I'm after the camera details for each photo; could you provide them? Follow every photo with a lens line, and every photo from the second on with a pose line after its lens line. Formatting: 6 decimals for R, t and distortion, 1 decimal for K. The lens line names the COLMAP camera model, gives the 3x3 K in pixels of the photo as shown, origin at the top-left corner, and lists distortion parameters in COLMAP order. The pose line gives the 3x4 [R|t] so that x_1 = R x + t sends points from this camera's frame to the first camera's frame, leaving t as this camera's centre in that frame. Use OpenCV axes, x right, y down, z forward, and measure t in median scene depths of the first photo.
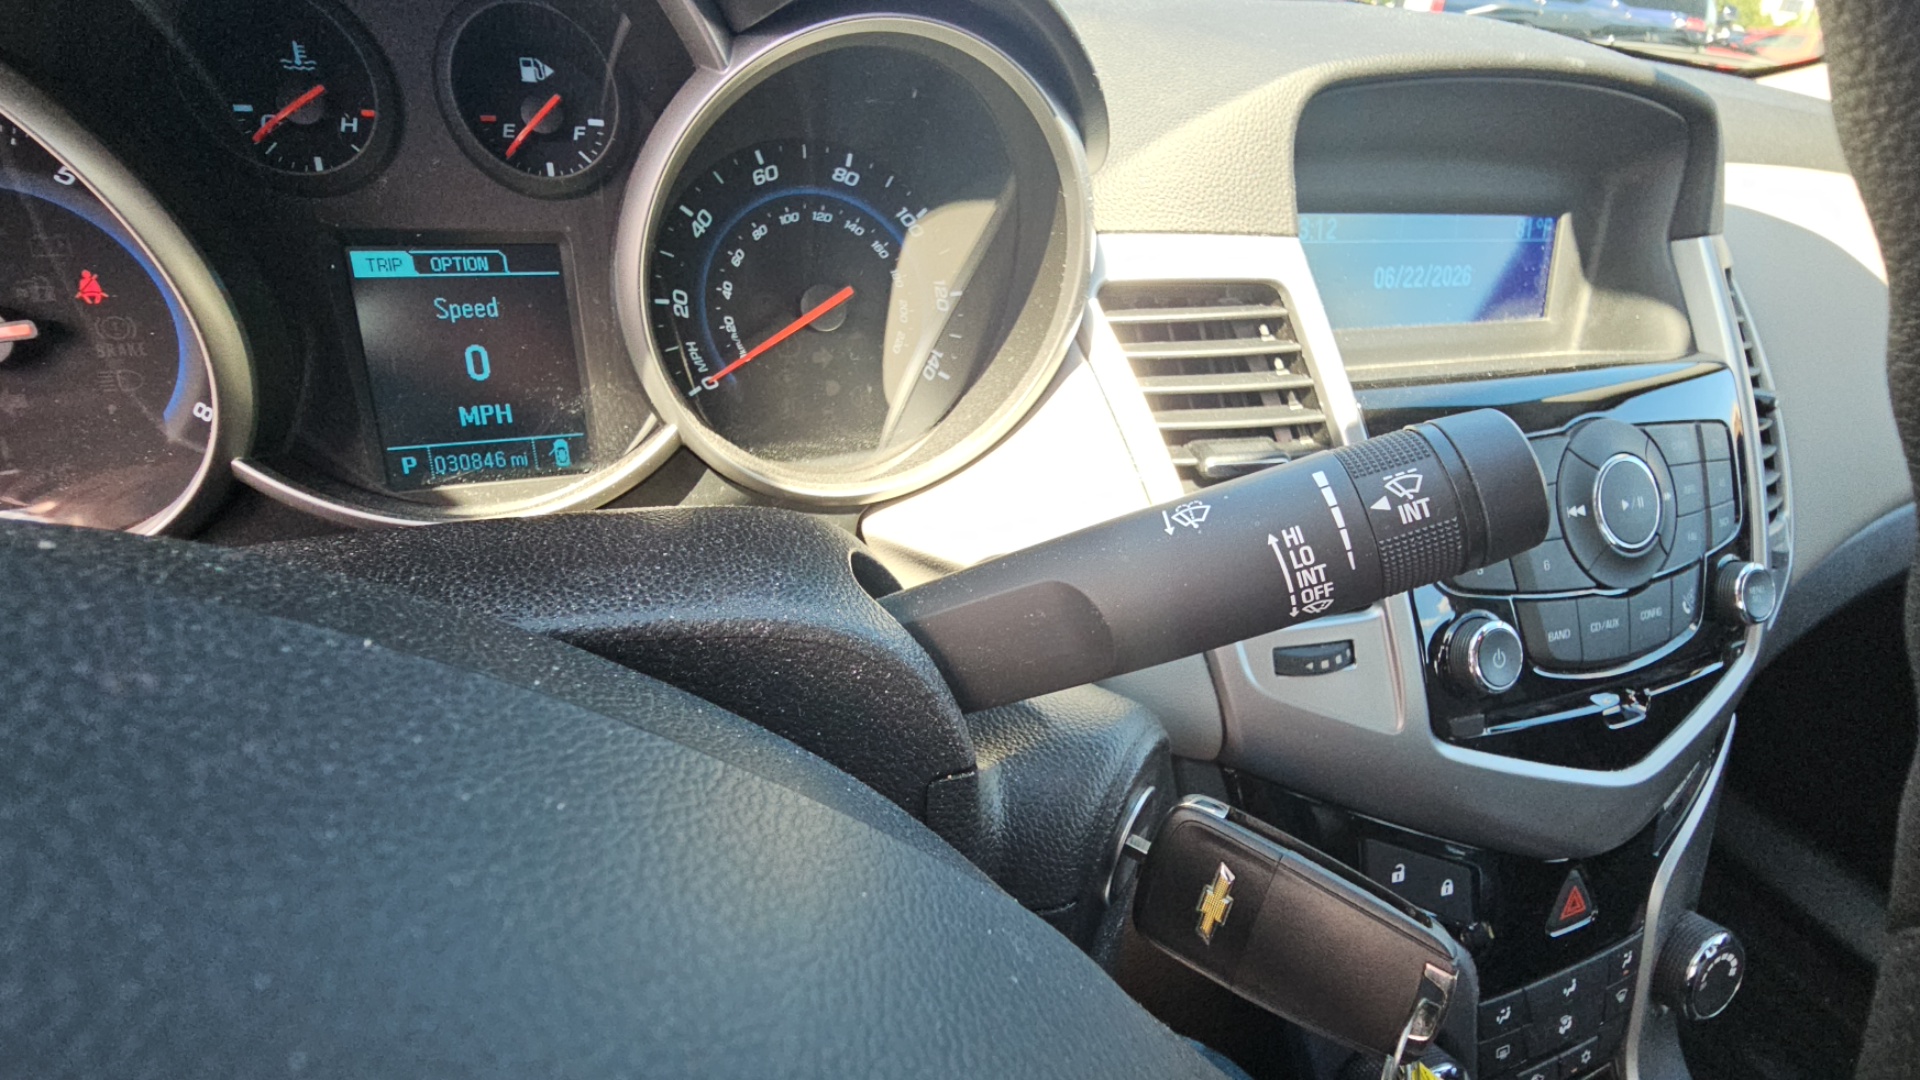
lens RADIAL K [[872.9, 0, 981.9], [0, 872.9, 538.9], [0, 0, 1]] dist [0.004851, -0.005008]
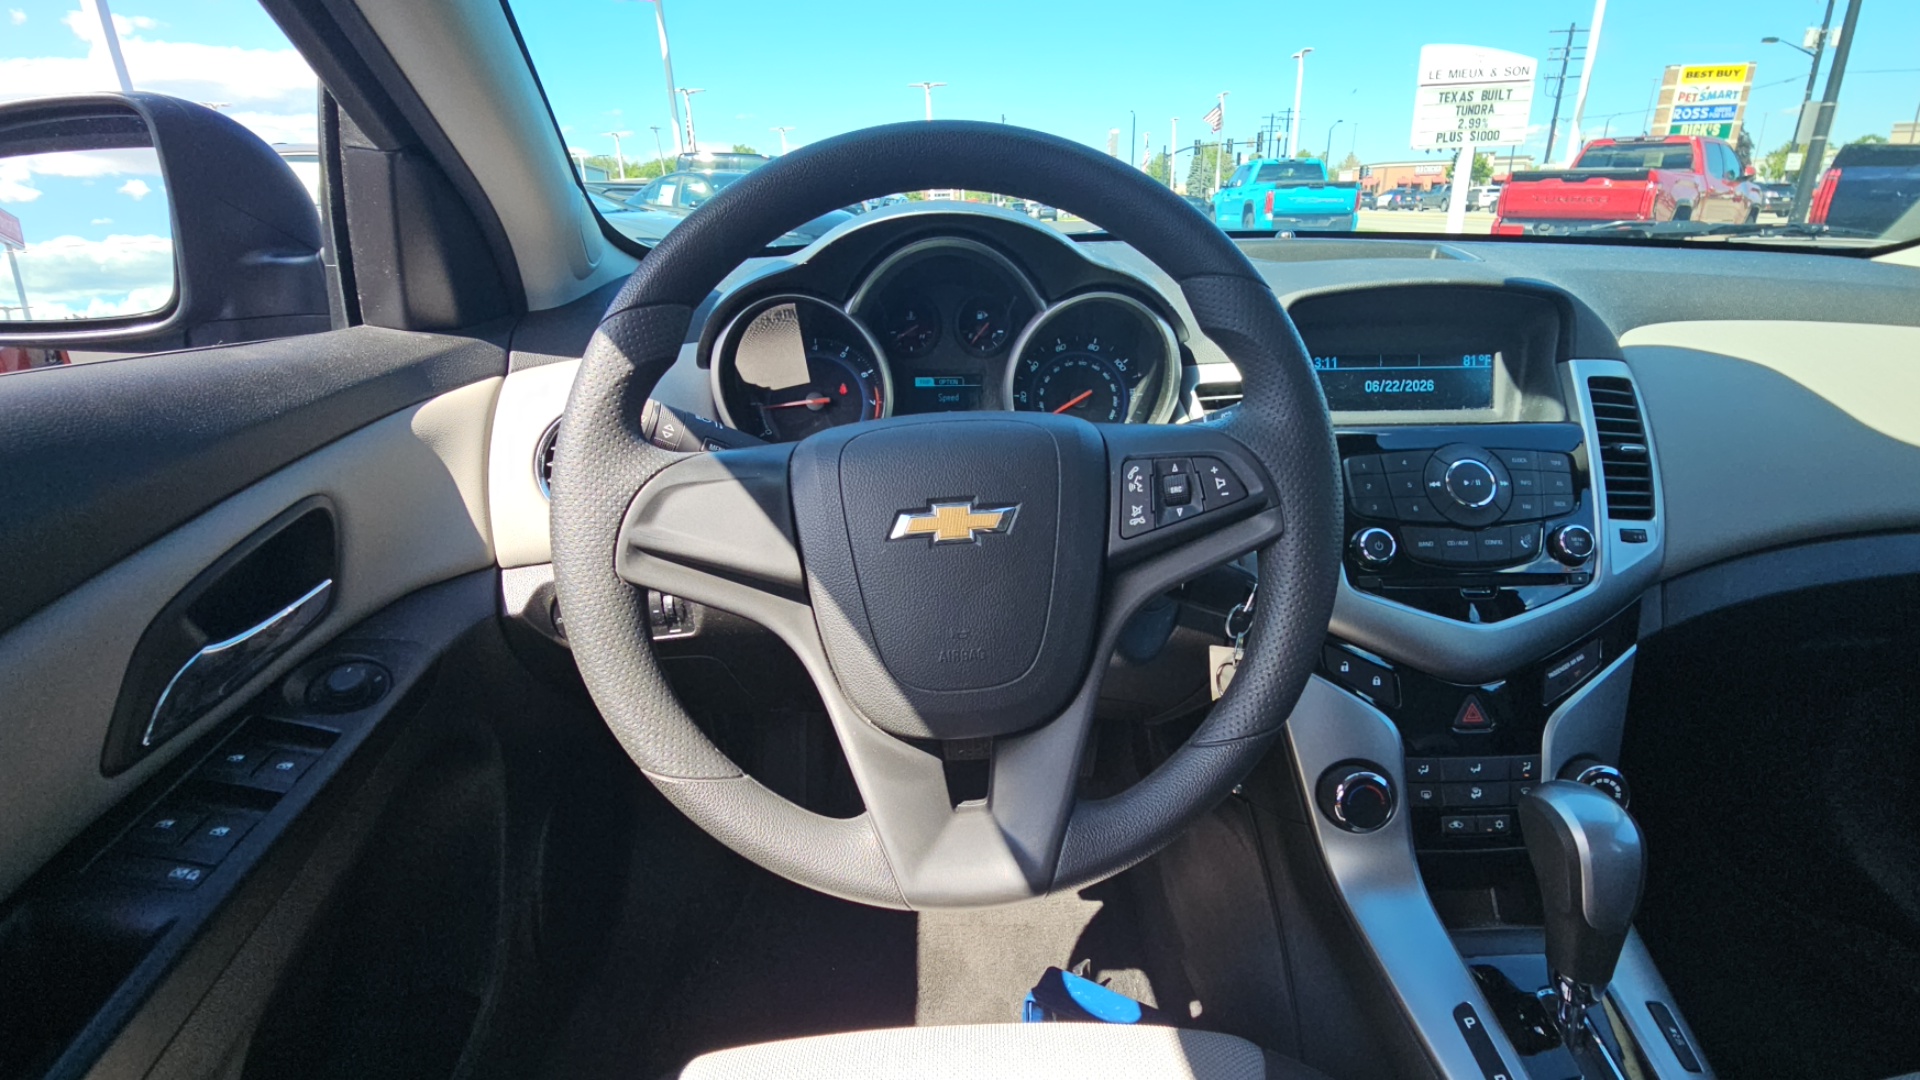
lens RADIAL K [[856.7, 0, 978.4], [0, 856.7, 548.0], [0, 0, 1]] dist [-0.000227, -0.000713]
pose [[0.935127, 0.031700, -0.352893, 0.411515], [-0.104216, 0.976540, -0.188438, 0.623666], [0.338641, 0.212990, 0.916492, -1.192986]]
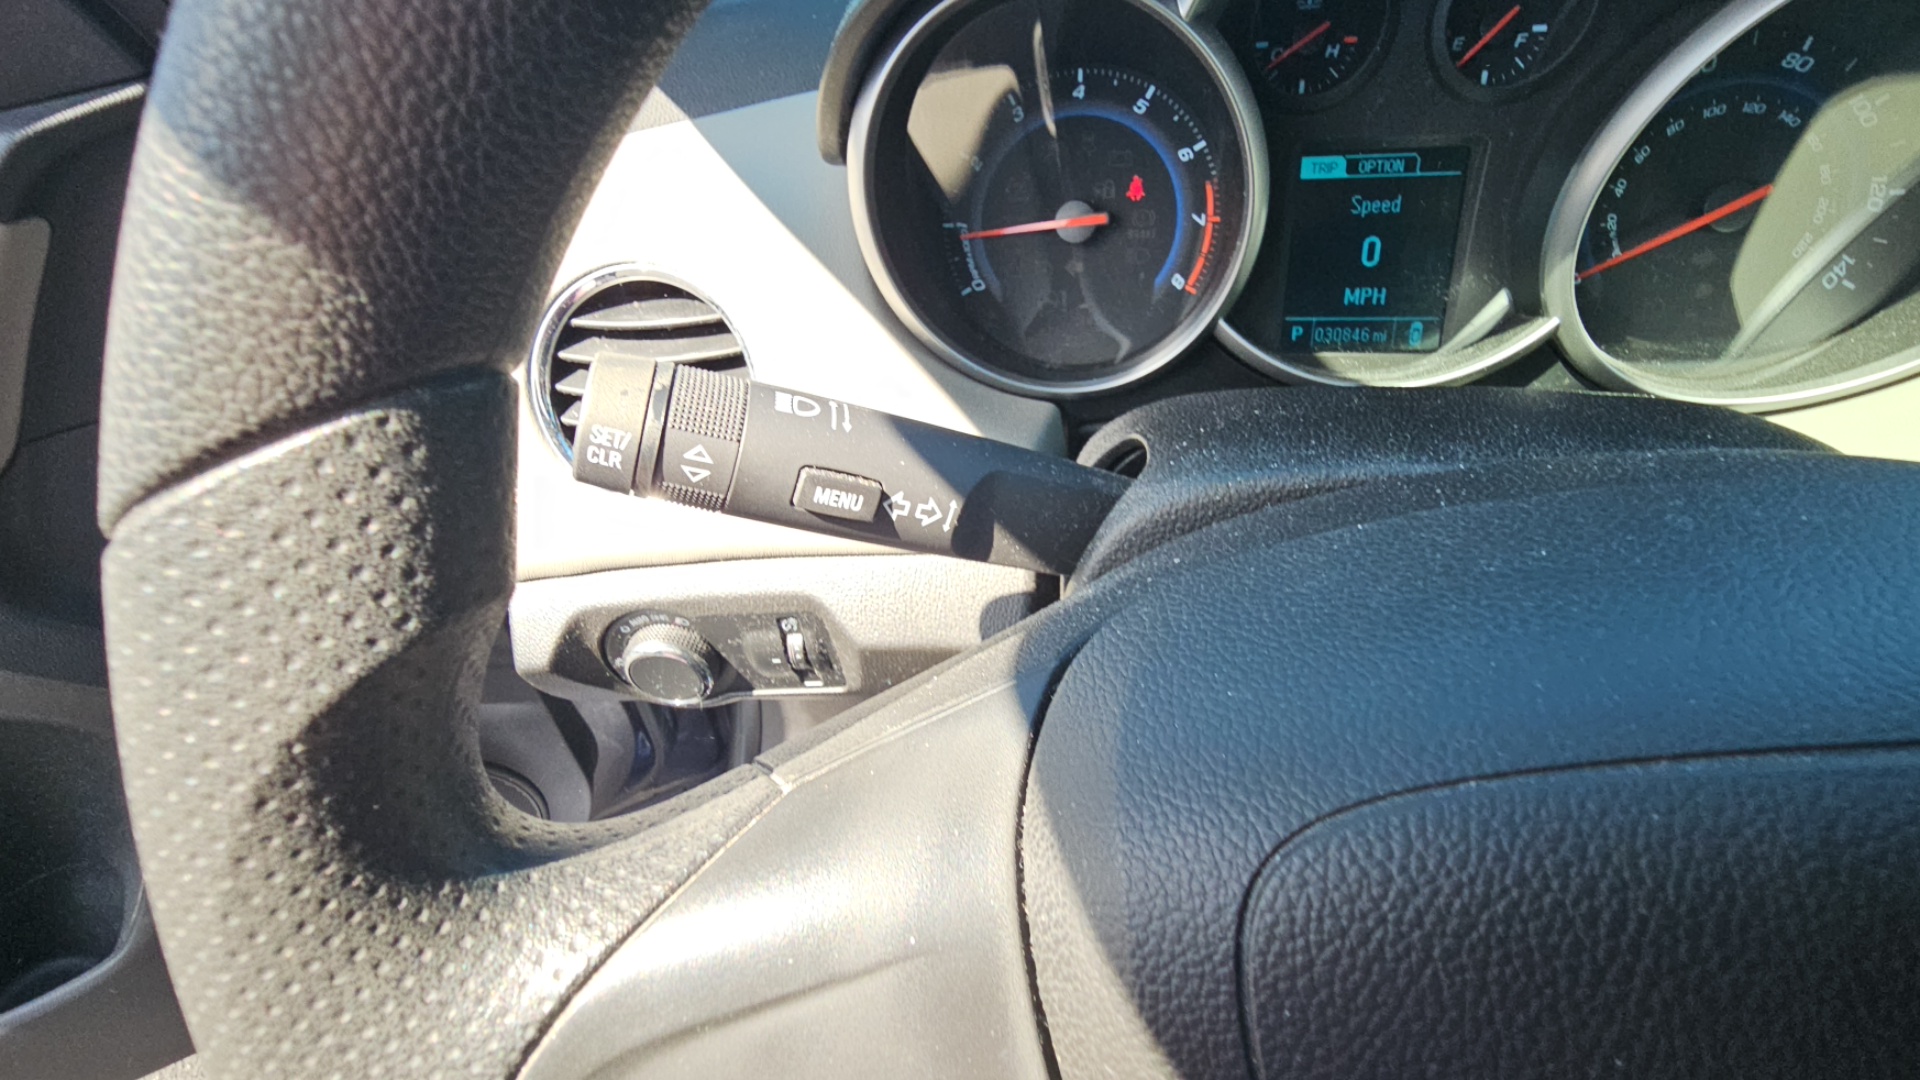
lens RADIAL K [[866.7, 0, 978.5], [0, 866.7, 531.1], [0, 0, 1]] dist [0.018435, -0.013072]
pose [[0.822185, 0.214819, -0.527129, -0.283753], [-0.147285, 0.974803, 0.167532, 0.047568], [0.549836, -0.060104, 0.833108, -0.290905]]
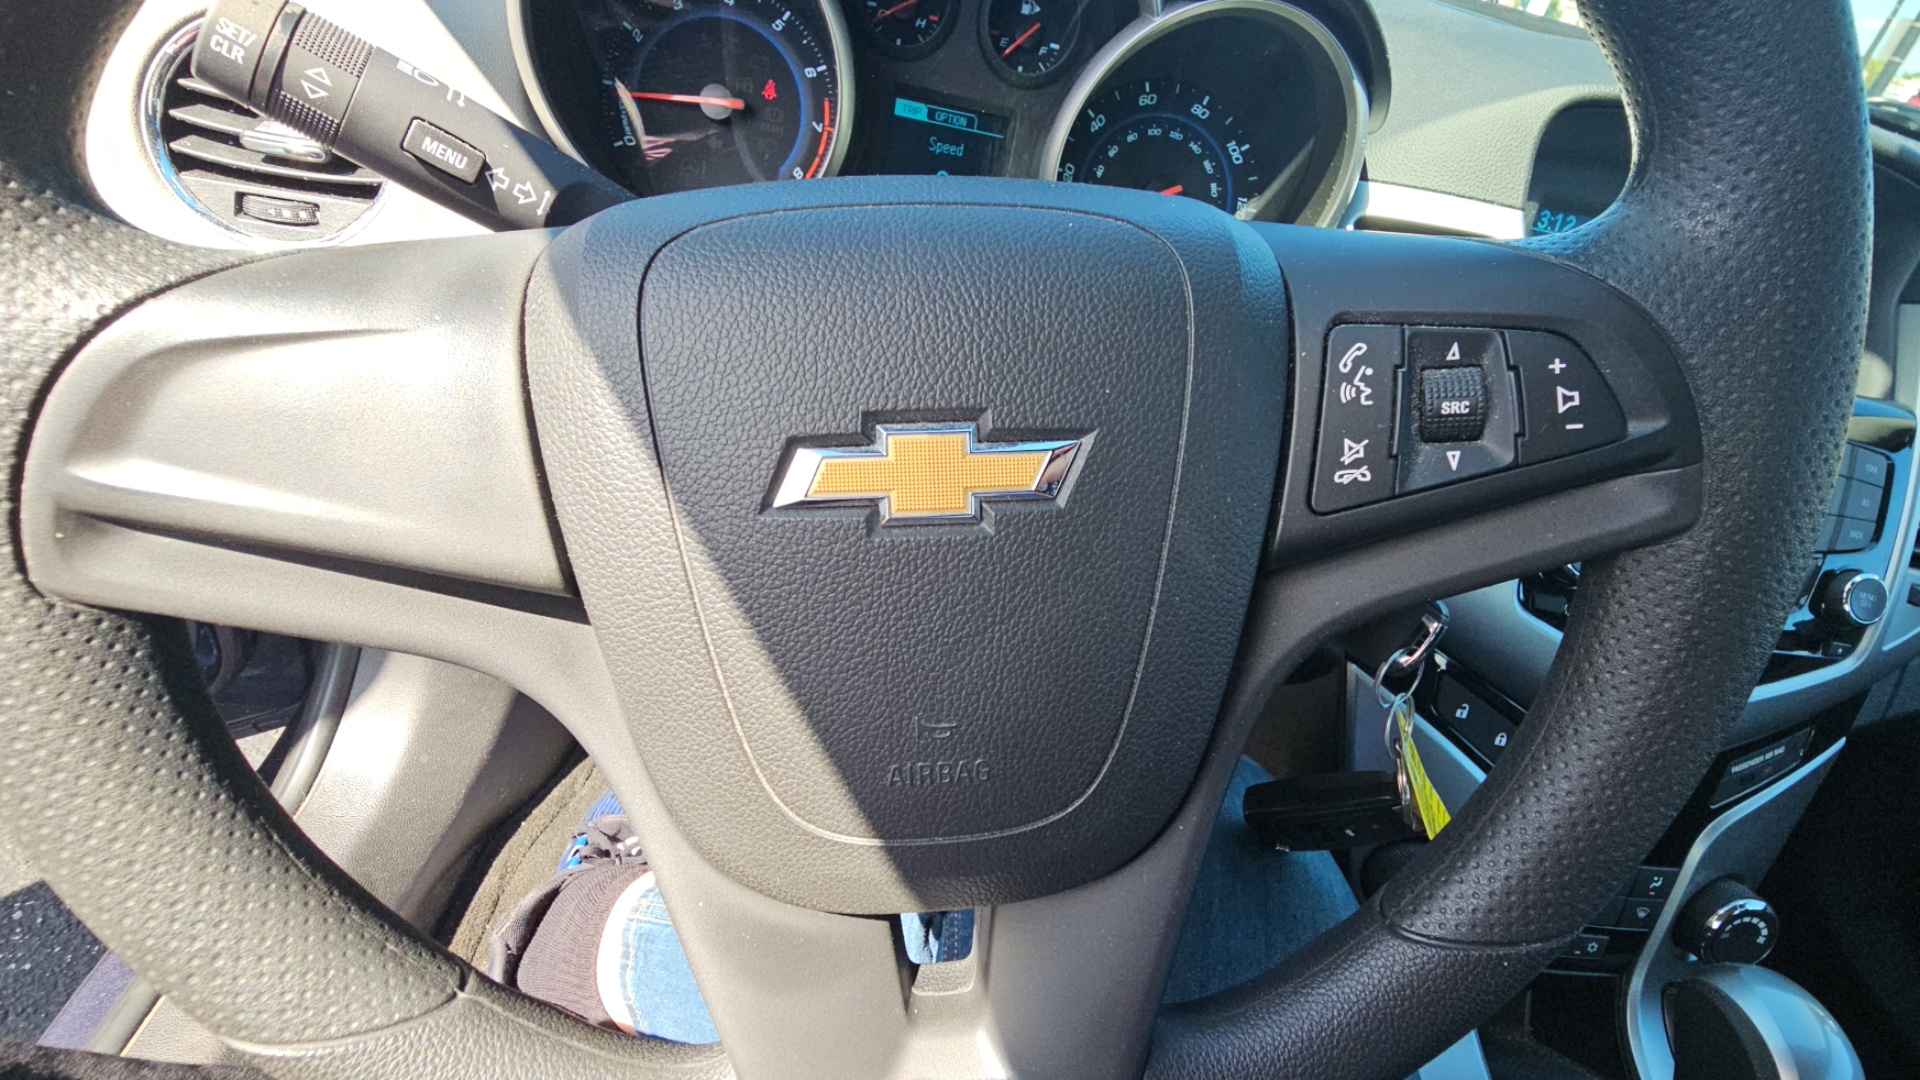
lens RADIAL K [[868.6, 0, 979.0], [0, 868.6, 542.9], [0, 0, 1]] dist [0.002017, -0.001238]
pose [[0.927600, 0.284559, -0.242043, 0.057503], [-0.283704, 0.958112, 0.039147, 0.324782], [0.243044, 0.032356, 0.969475, -0.471458]]
